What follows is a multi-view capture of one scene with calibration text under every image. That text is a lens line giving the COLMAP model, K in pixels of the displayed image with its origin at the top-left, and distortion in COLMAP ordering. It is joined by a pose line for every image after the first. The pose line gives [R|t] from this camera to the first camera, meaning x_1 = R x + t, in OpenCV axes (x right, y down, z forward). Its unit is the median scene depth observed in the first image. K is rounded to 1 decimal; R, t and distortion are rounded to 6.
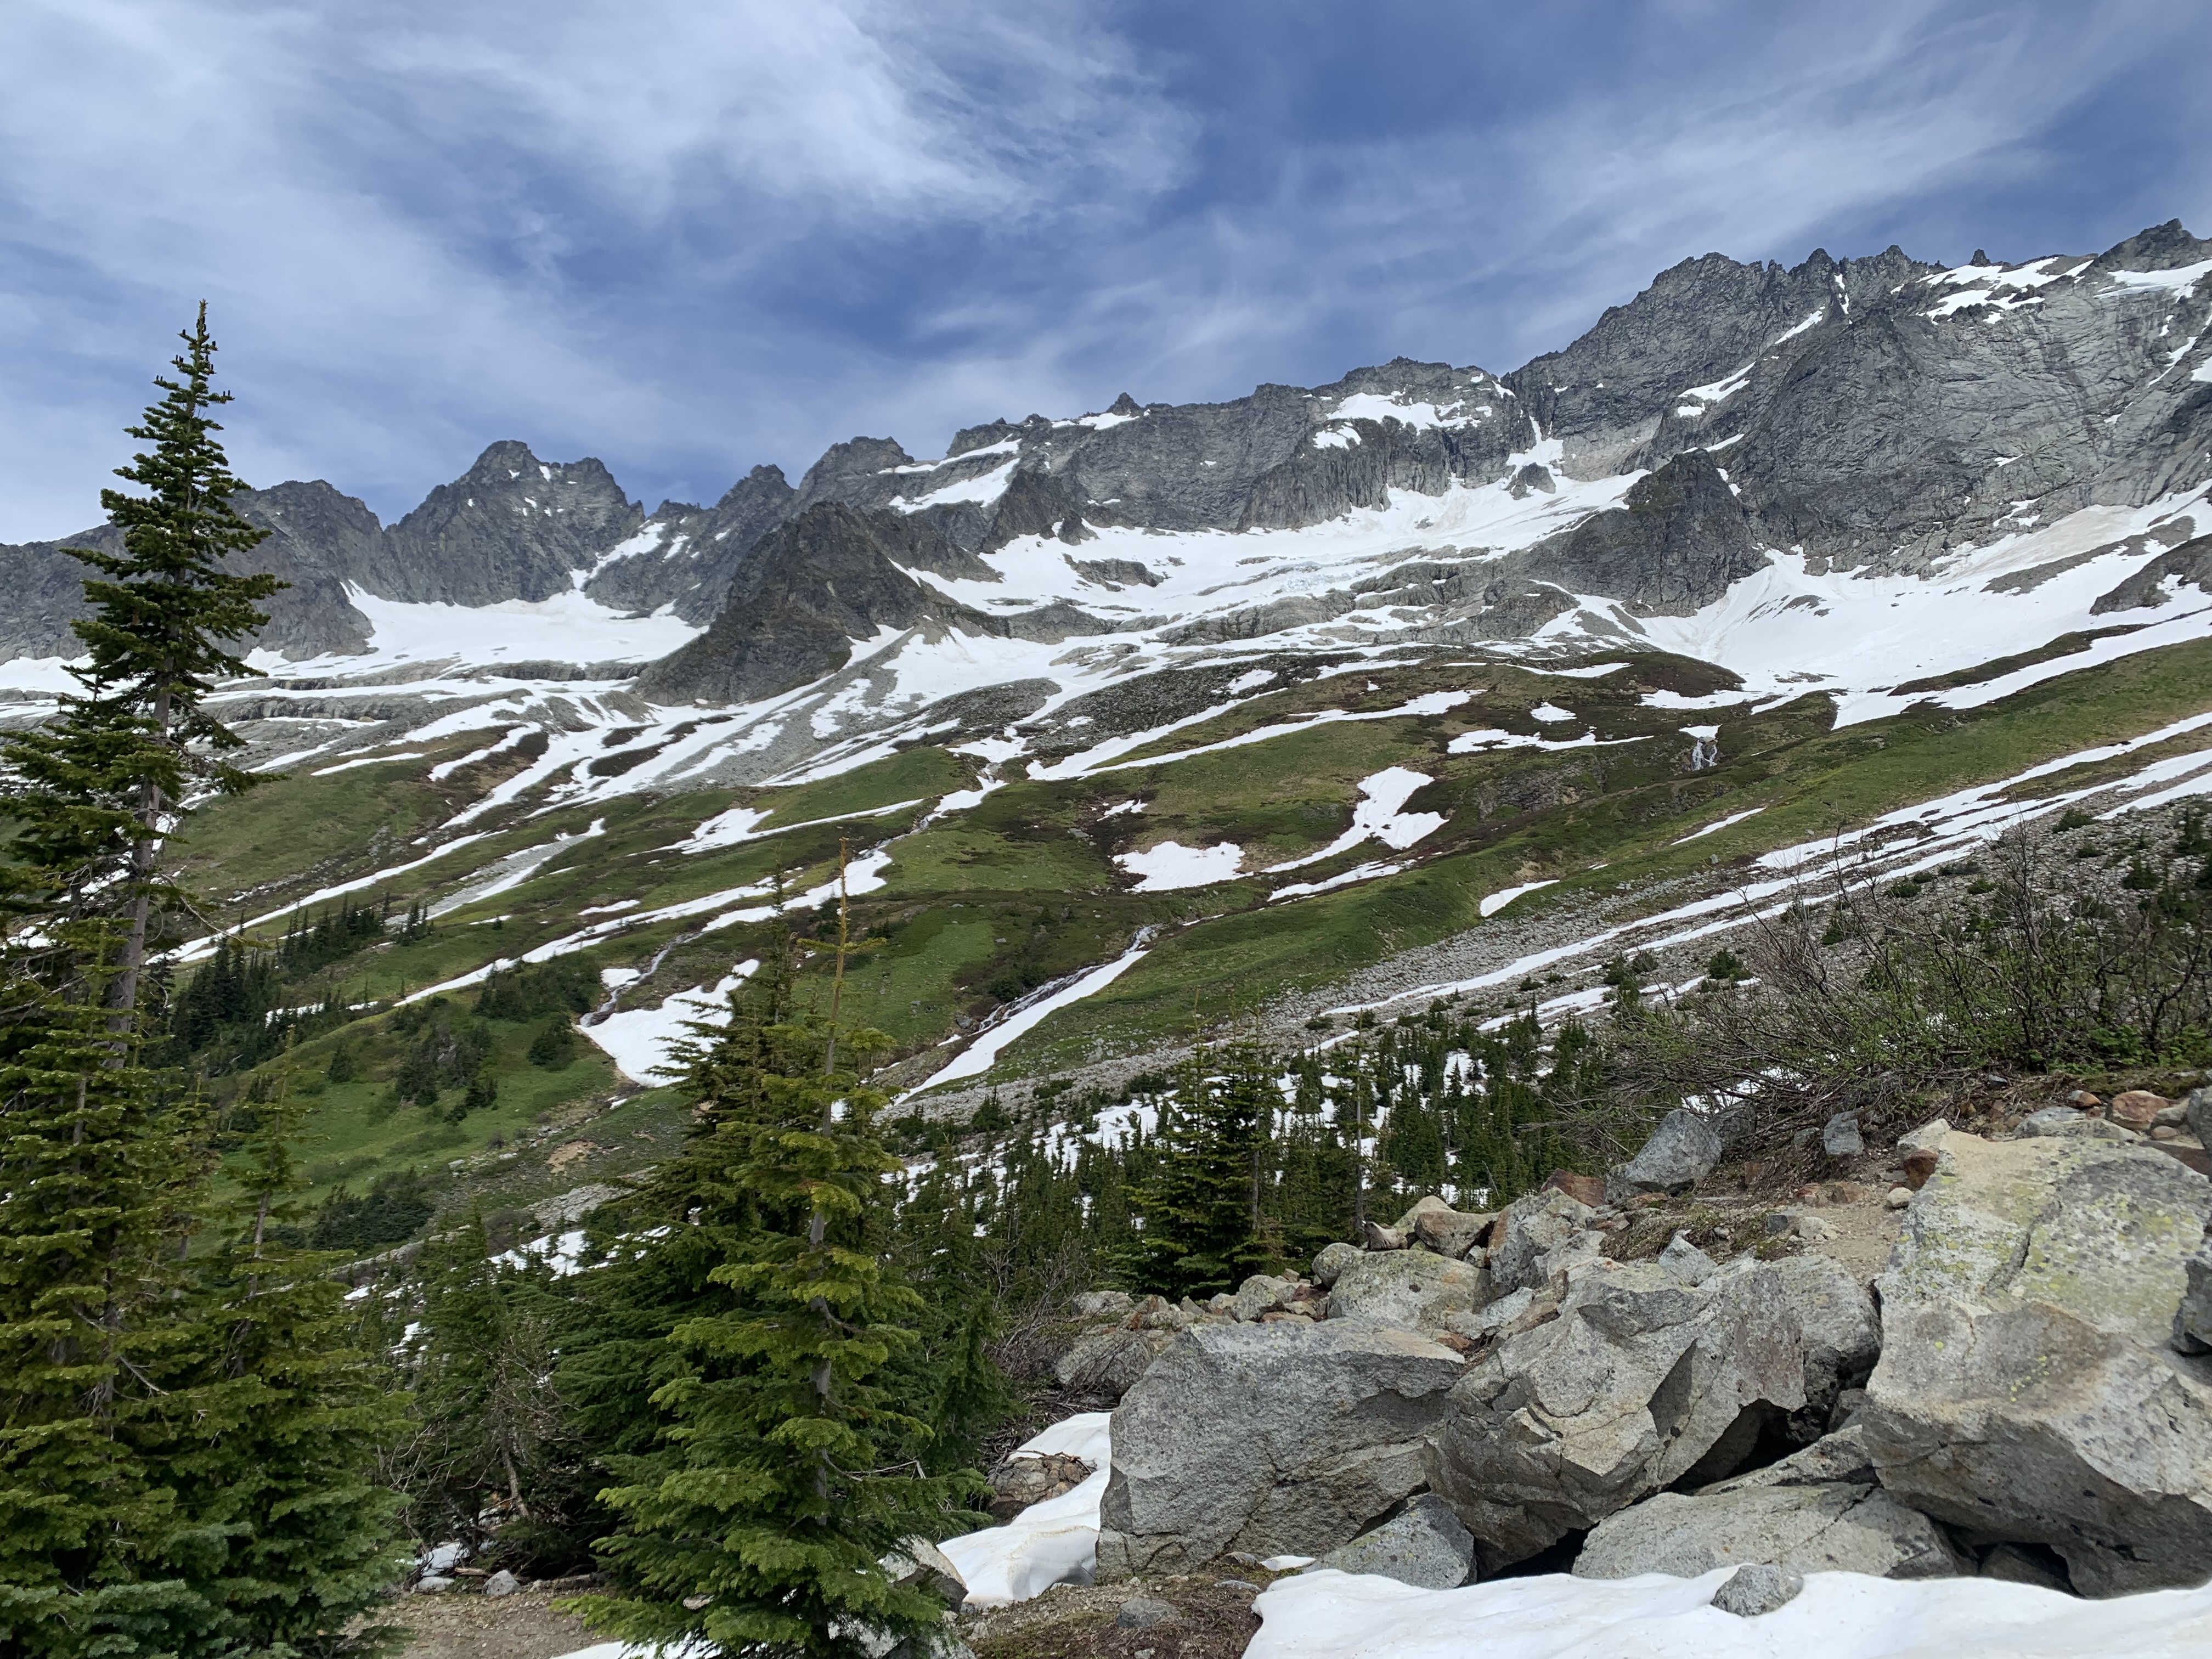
lens RADIAL K [[1678.7, 0, 1110.0], [0, 1678.7, 829.4], [0, 0, 1]] dist [0.023281, -0.022184]
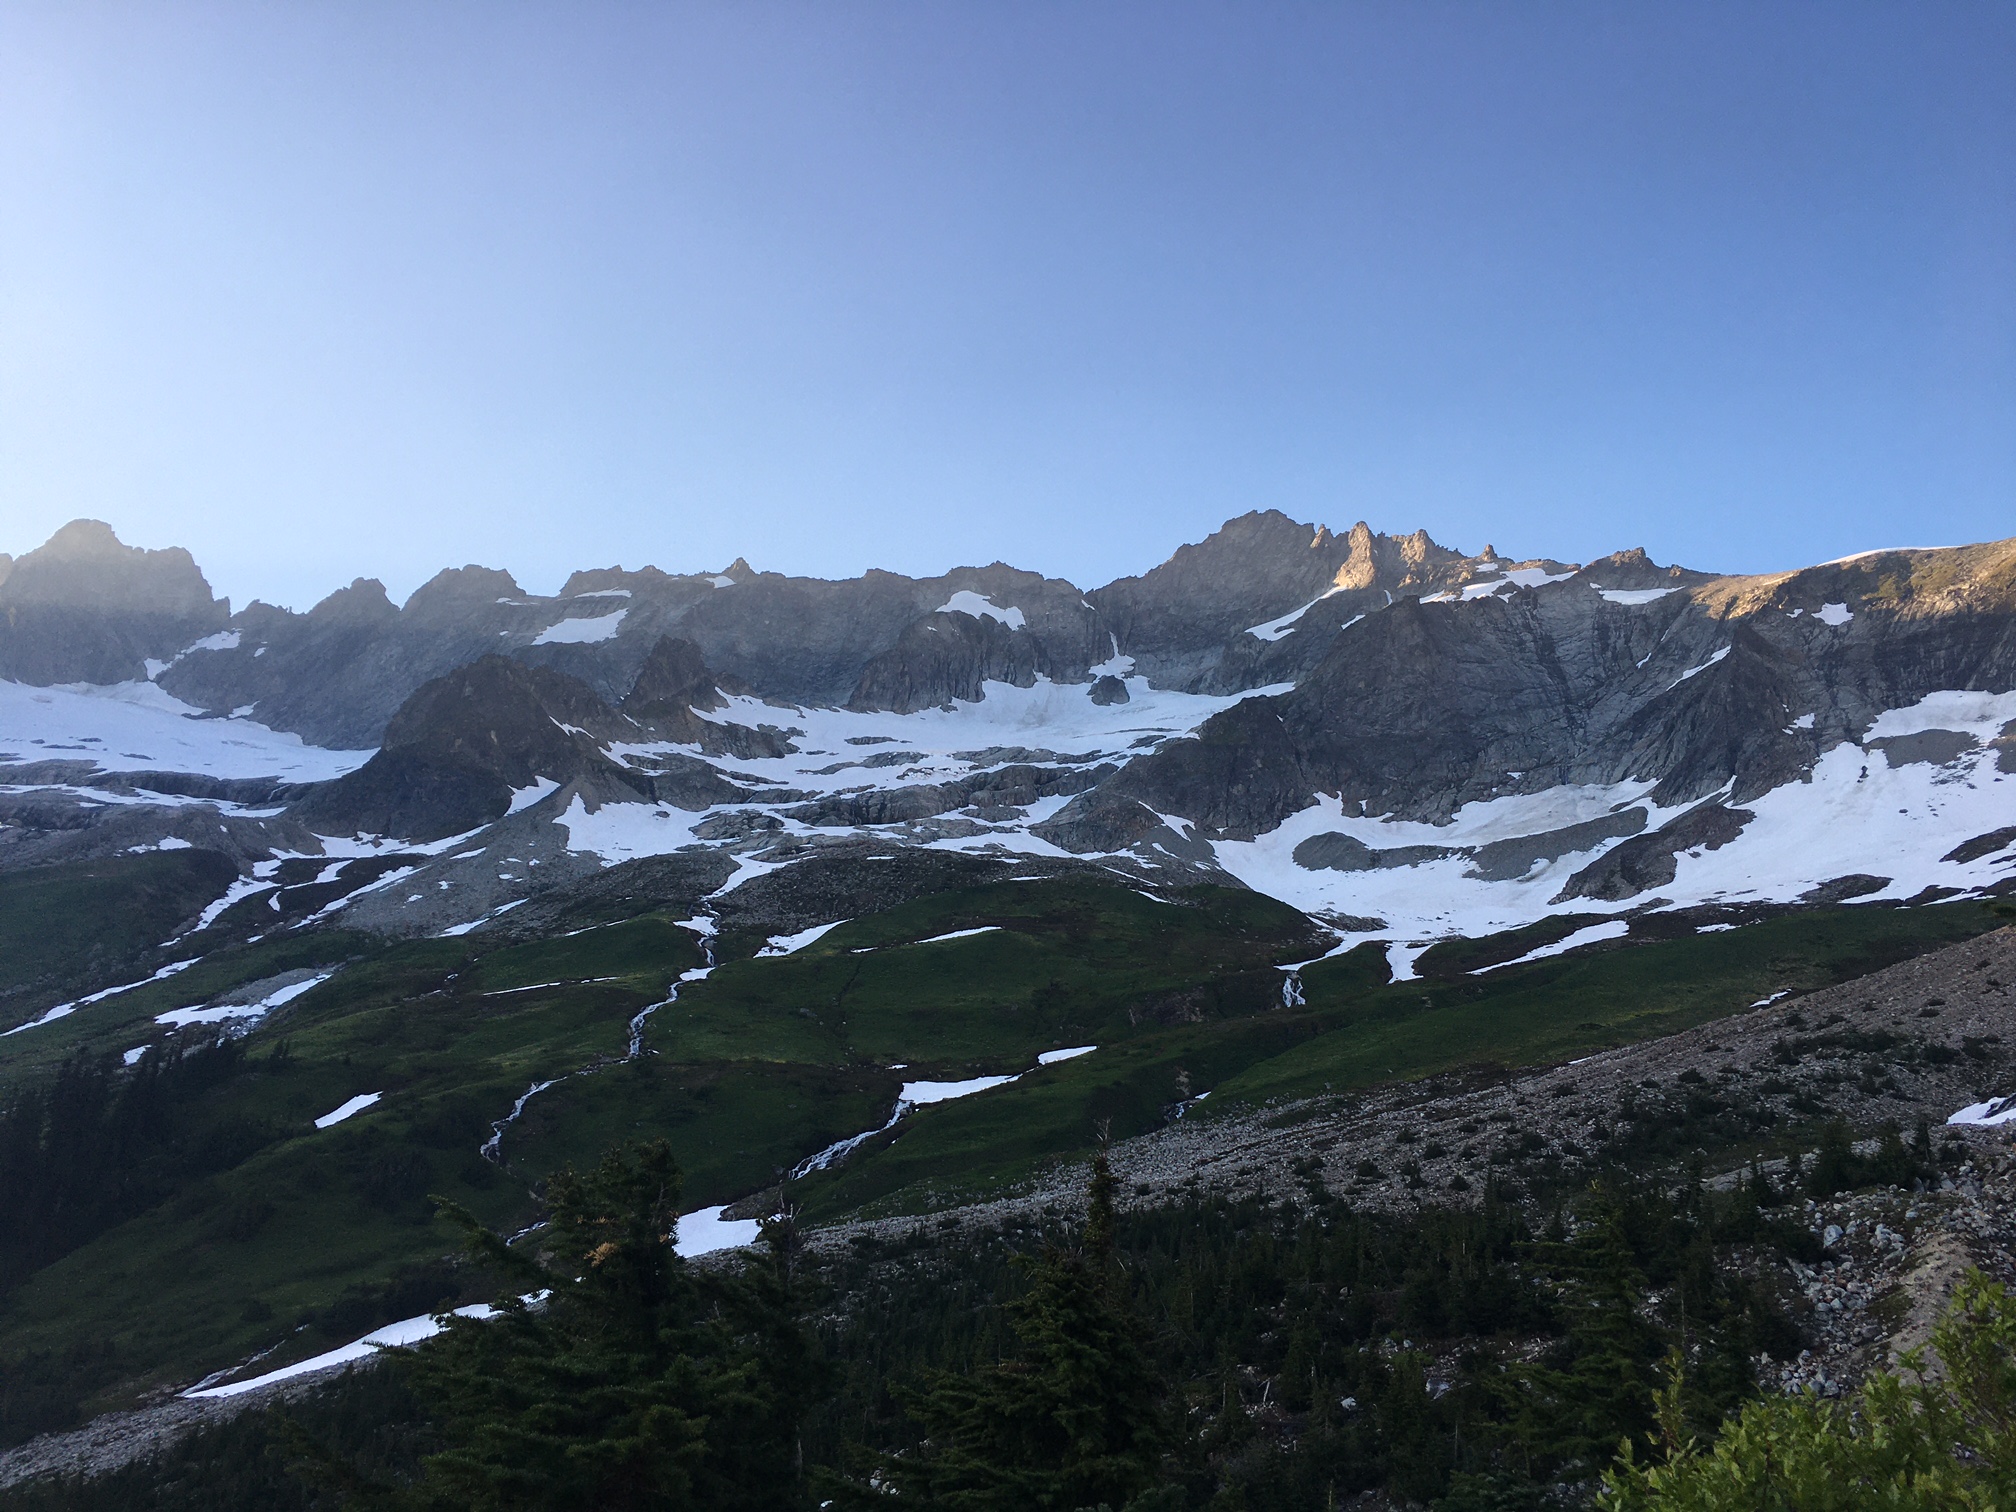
lens RADIAL K [[1723.8, 0, 1003.5], [0, 1723.8, 757.0], [0, 0, 1]] dist [0.056988, 0.001085]
pose [[0.971616, 0.111864, 0.208446, -0.066992], [-0.085126, 0.987437, -0.133121, -0.010552], [-0.220719, 0.111598, 0.968932, -0.107045]]
